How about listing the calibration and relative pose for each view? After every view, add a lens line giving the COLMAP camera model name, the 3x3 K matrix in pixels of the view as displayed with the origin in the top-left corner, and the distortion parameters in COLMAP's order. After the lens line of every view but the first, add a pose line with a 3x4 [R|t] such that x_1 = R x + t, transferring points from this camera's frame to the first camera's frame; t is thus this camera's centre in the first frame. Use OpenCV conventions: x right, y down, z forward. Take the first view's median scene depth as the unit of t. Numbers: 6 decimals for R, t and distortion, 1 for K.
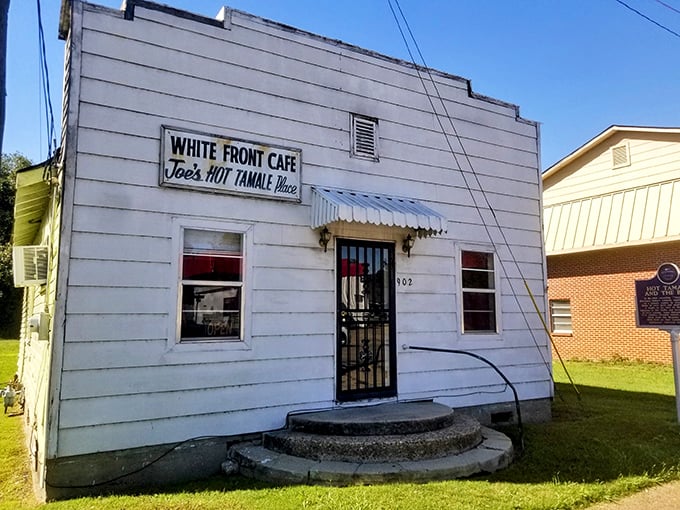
lens RADIAL K [[514.5, 0, 340.0], [0, 514.5, 255.0], [0, 0, 1]] dist [0.053978, -0.002104]
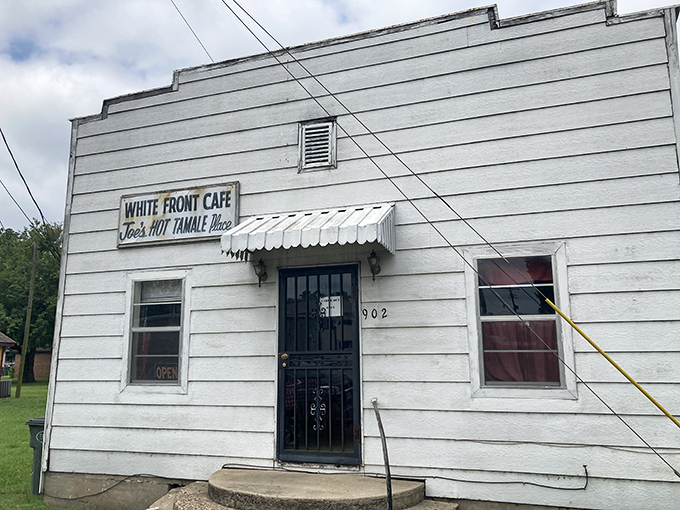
lens RADIAL K [[567.1, 0, 340.0], [0, 567.1, 255.0], [0, 0, 1]] dist [0.030405, -0.000449]
pose [[0.648531, -0.137891, -0.748594, 0.844826], [0.094604, 0.990431, -0.100479, 0.053226], [0.755286, -0.005656, 0.655371, 0.484404]]
